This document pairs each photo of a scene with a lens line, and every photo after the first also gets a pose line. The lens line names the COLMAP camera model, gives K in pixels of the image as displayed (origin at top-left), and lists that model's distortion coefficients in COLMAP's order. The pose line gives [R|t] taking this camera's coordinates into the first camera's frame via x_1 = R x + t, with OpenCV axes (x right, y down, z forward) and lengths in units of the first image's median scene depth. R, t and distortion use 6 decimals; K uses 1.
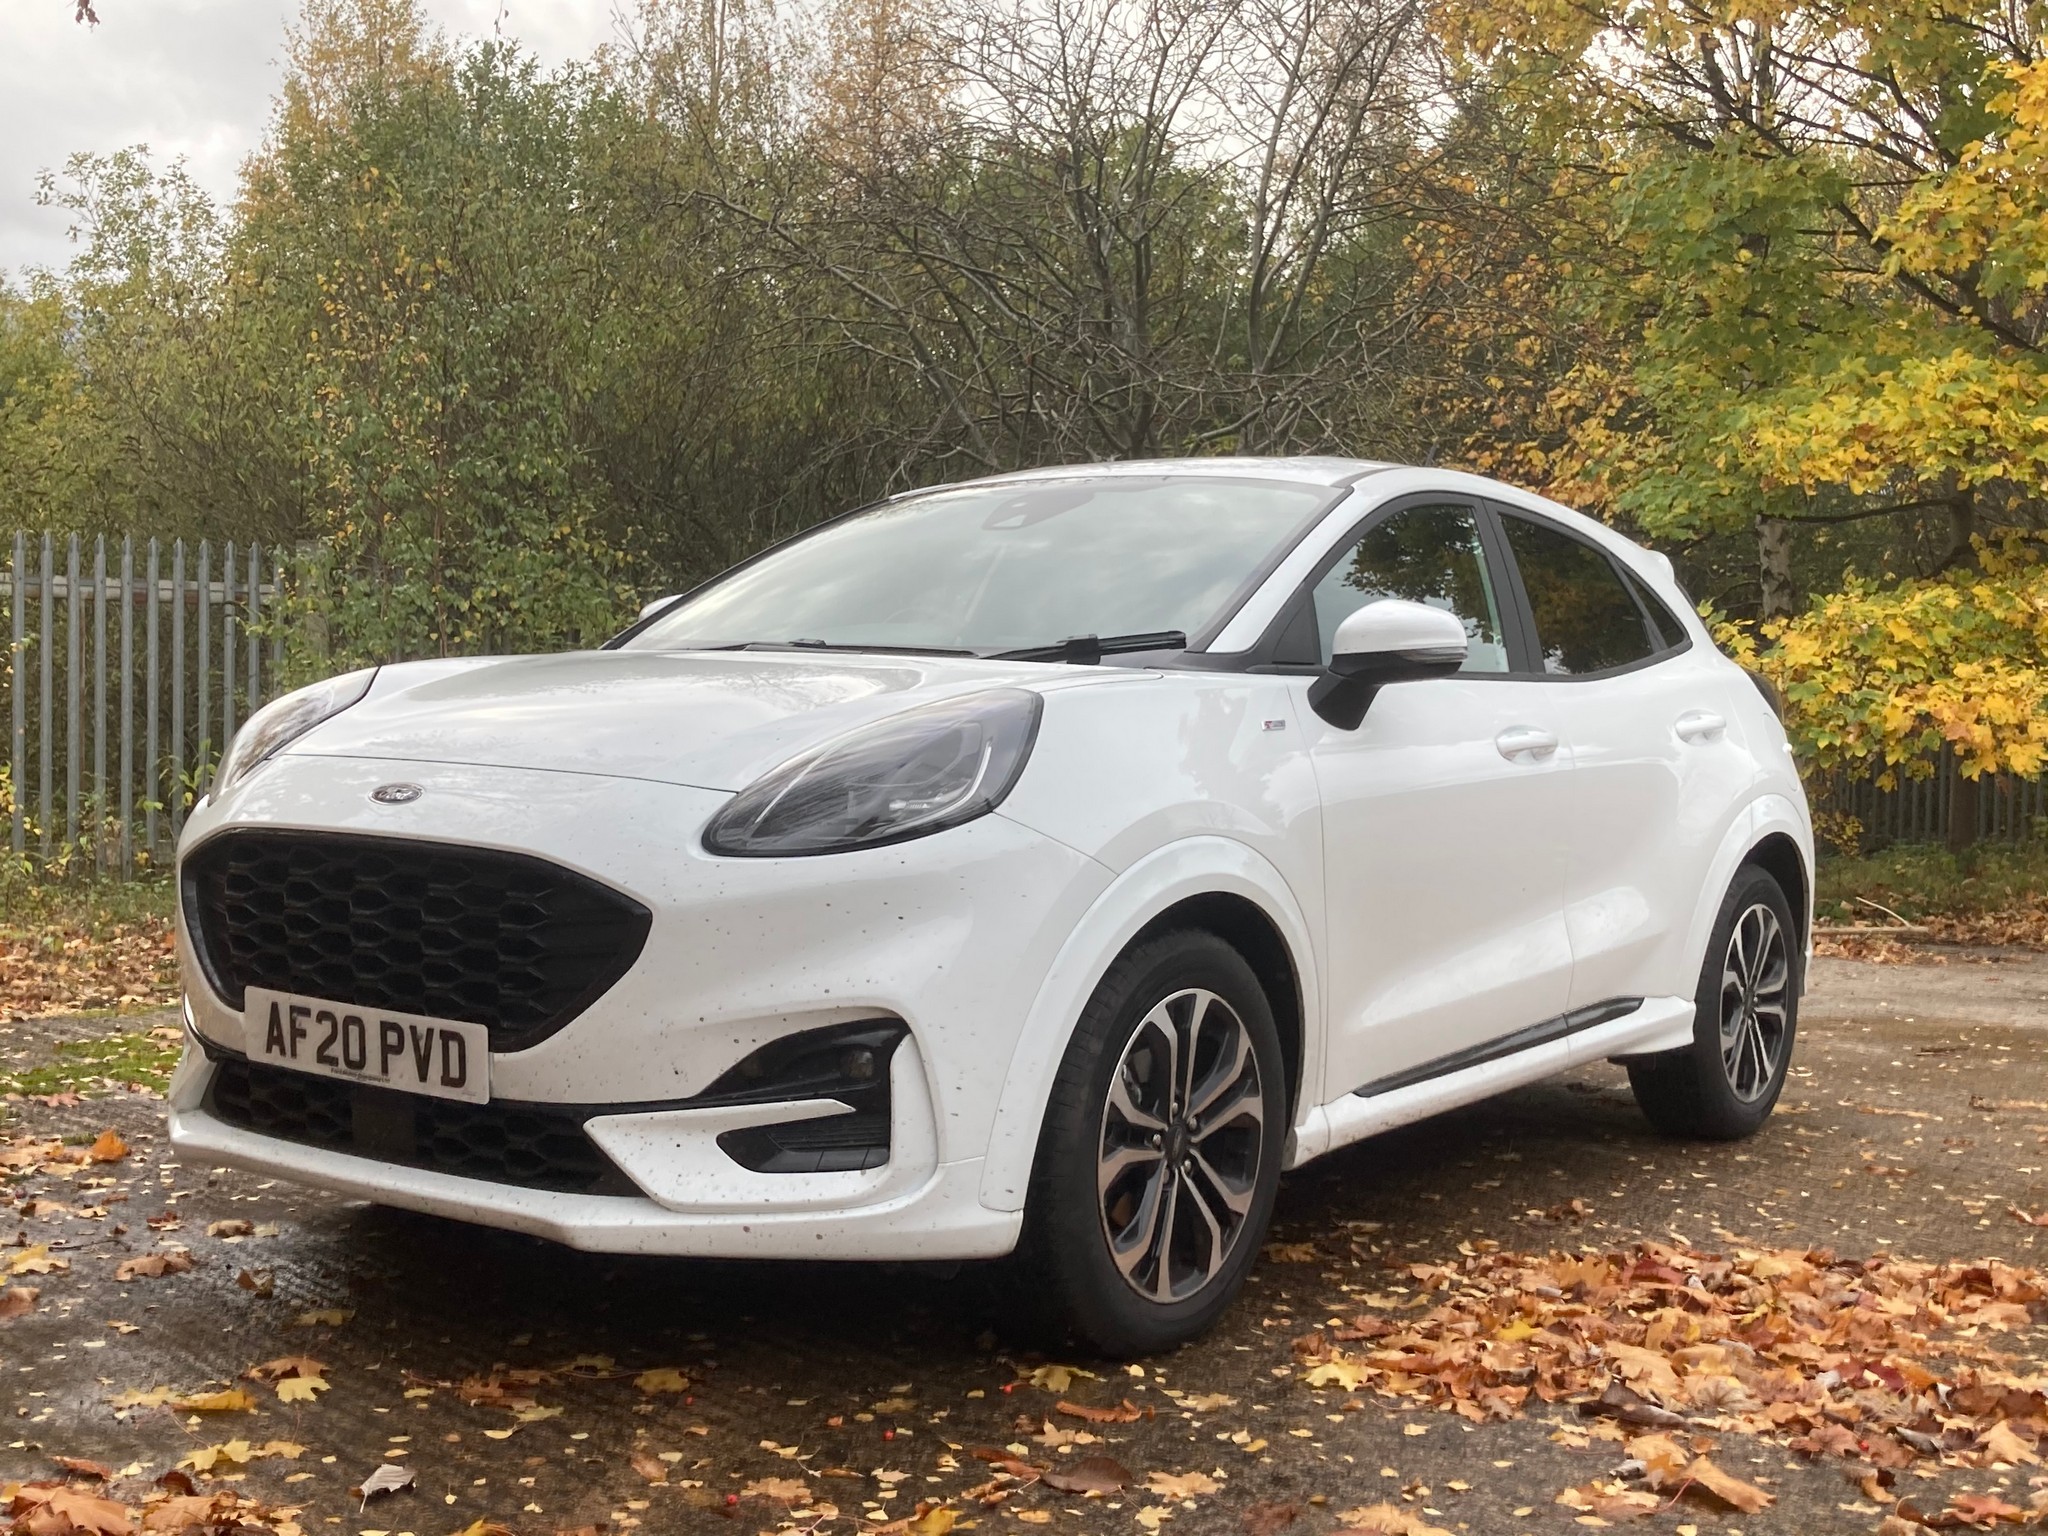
lens RADIAL K [[2454.9, 0, 1027.2], [0, 2454.9, 768.5], [0, 0, 1]] dist [-0.005476, 0.000000]
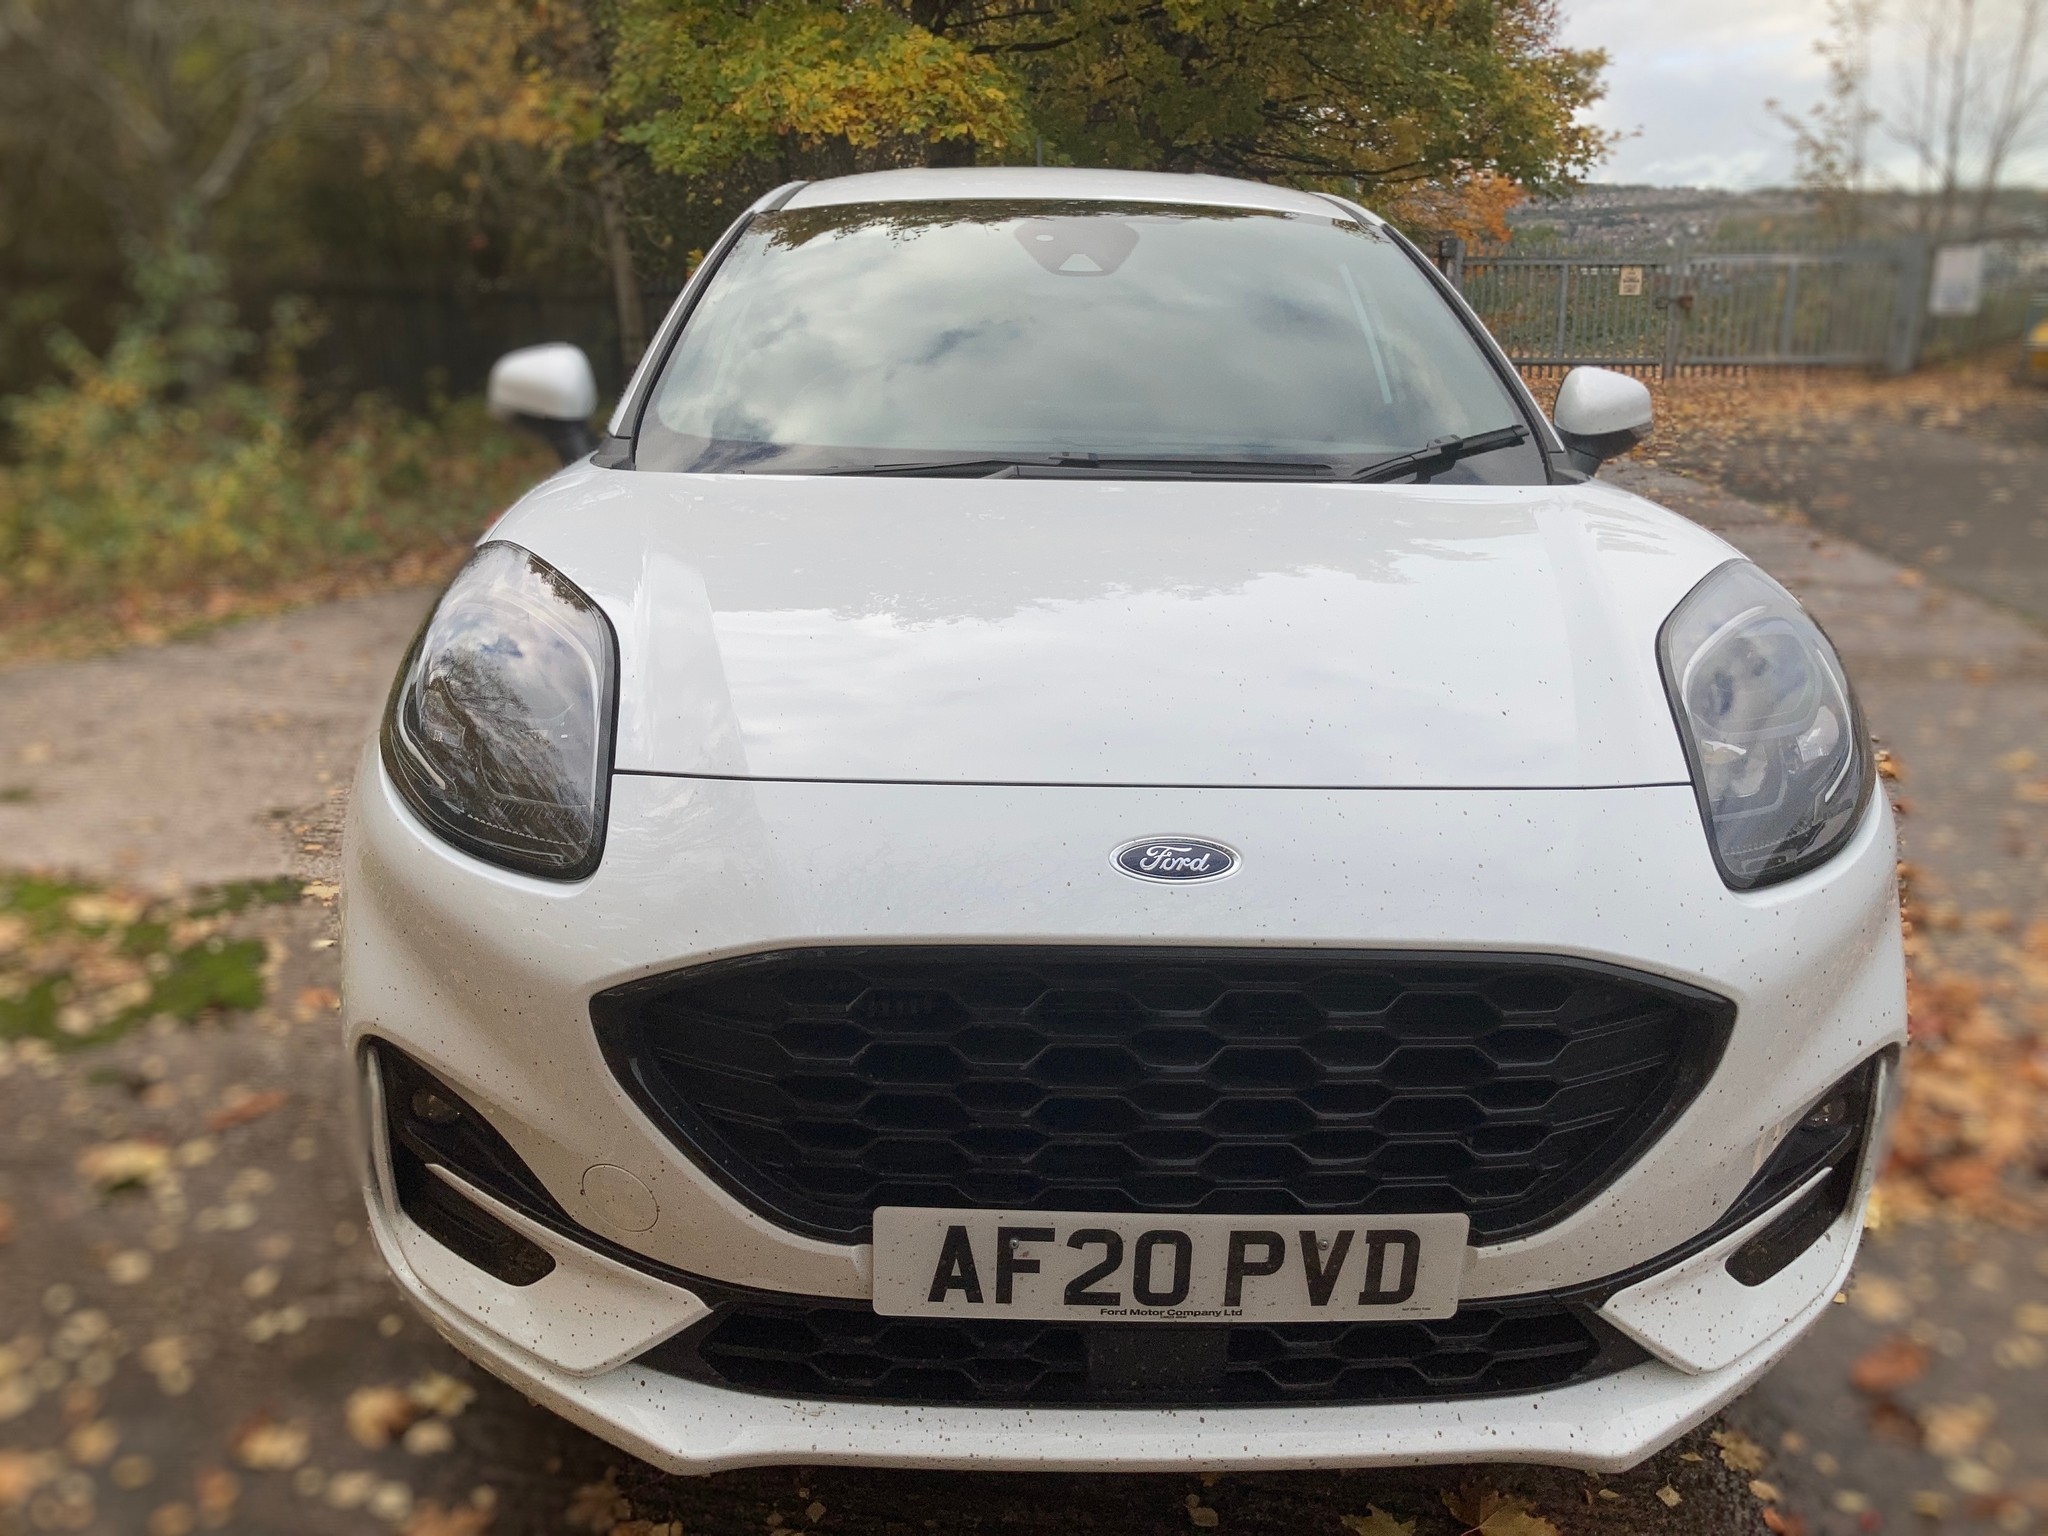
lens RADIAL K [[1649.8, 0, 1022.4], [0, 1649.8, 780.5], [0, 0, 1]] dist [0.013555, 0.002183]
pose [[0.810232, -0.189651, 0.554578, -0.499722], [0.032186, 0.959172, 0.280988, -0.118413], [-0.585225, -0.209815, 0.783255, 0.716356]]
